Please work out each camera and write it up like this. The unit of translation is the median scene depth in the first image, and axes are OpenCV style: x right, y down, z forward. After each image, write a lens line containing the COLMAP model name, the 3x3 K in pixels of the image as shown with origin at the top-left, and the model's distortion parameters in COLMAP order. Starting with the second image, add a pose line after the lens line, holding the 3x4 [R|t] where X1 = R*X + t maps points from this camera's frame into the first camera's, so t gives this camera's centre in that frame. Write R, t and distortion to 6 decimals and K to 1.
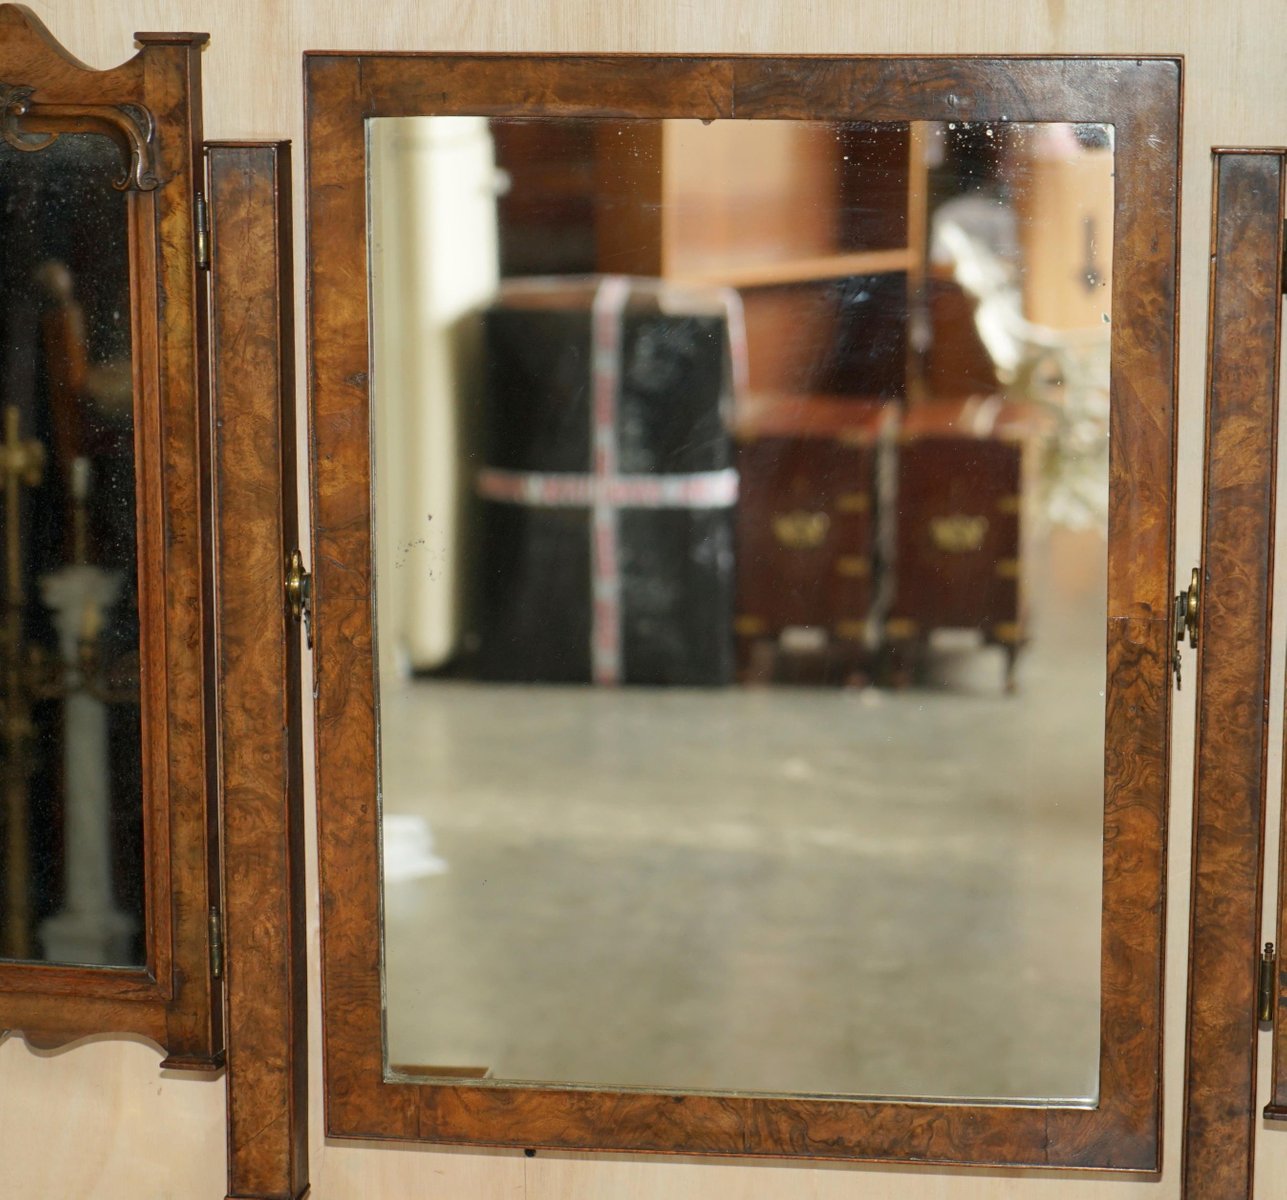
lens RADIAL K [[3653.6, 0, 668.1], [0, 3653.6, 647.7], [0, 0, 1]] dist [-0.077469, 0.000000]
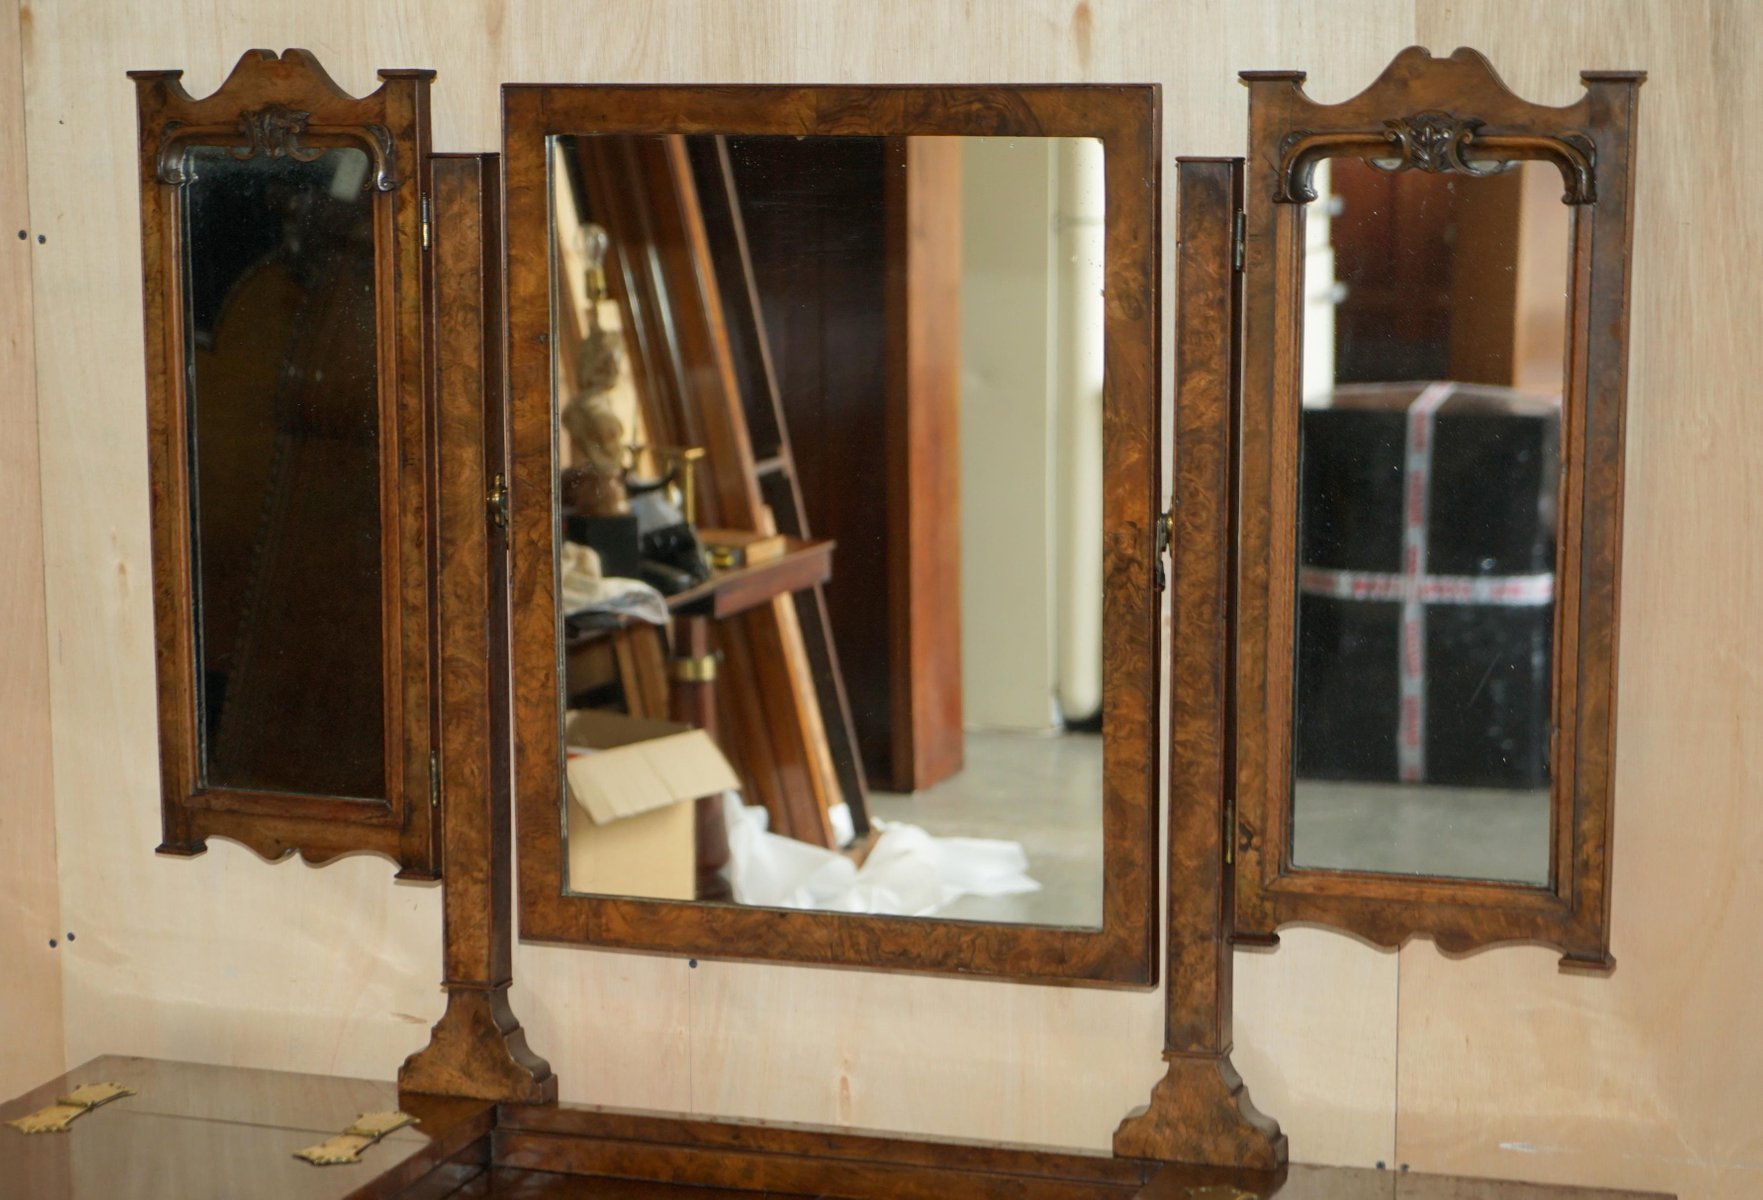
lens RADIAL K [[3693.1, 0, 915.8], [0, 3693.1, 672.9], [0, 0, 1]] dist [-0.048256, 0.000000]
pose [[0.983362, 0.027391, -0.179580, 0.279182], [-0.031946, 0.999236, -0.022517, 0.068643], [0.178826, 0.027879, 0.983486, -0.249376]]
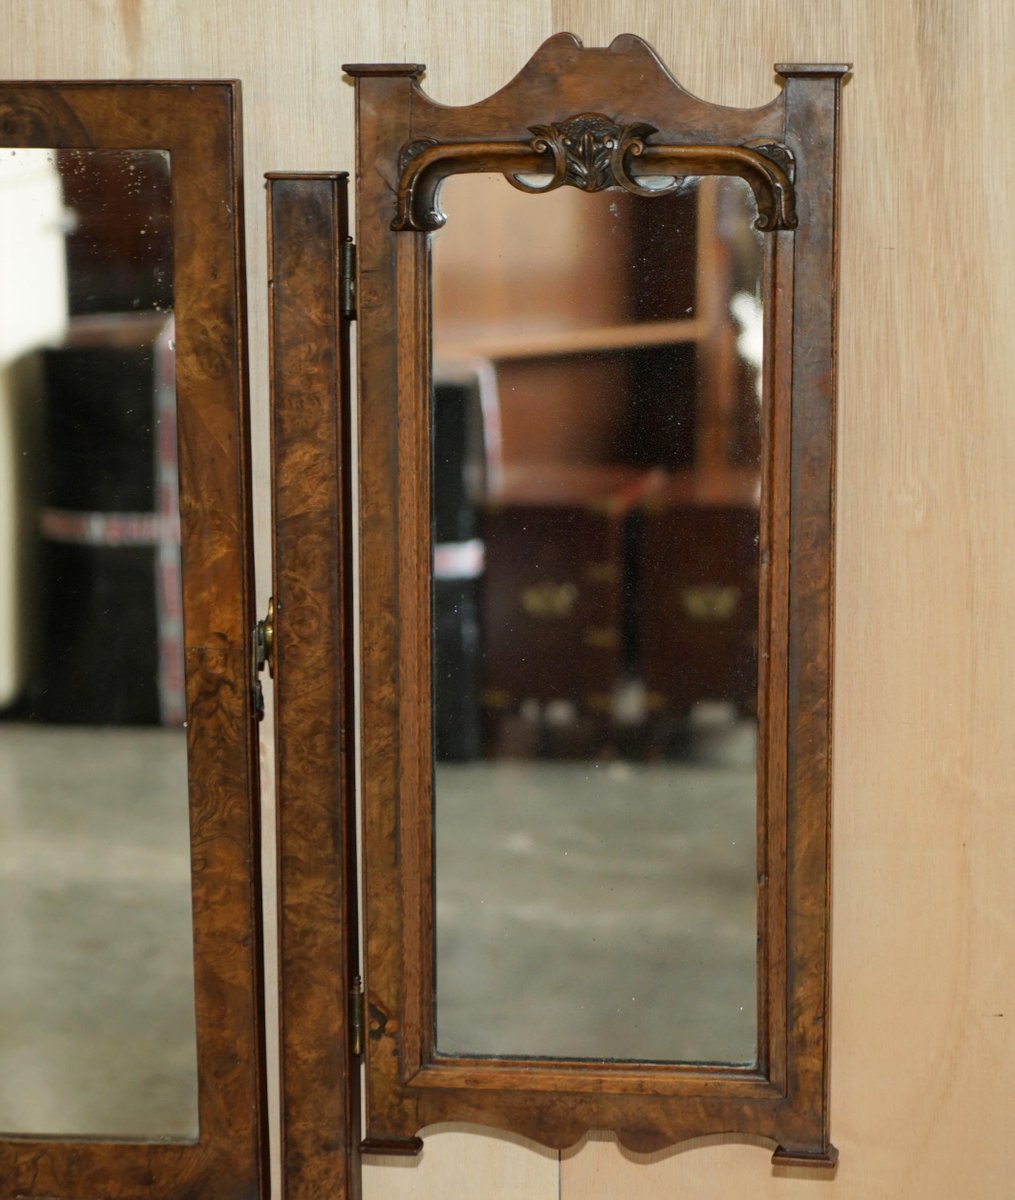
lens RADIAL K [[3731.9, 0, 613.8], [0, 3731.9, 715.2], [0, 0, 1]] dist [-0.060173, 0.000000]
pose [[0.999427, -0.008205, 0.032829, 0.198747], [0.008304, 0.999961, -0.002890, 0.013642], [-0.032804, 0.003161, 0.999457, -0.016905]]
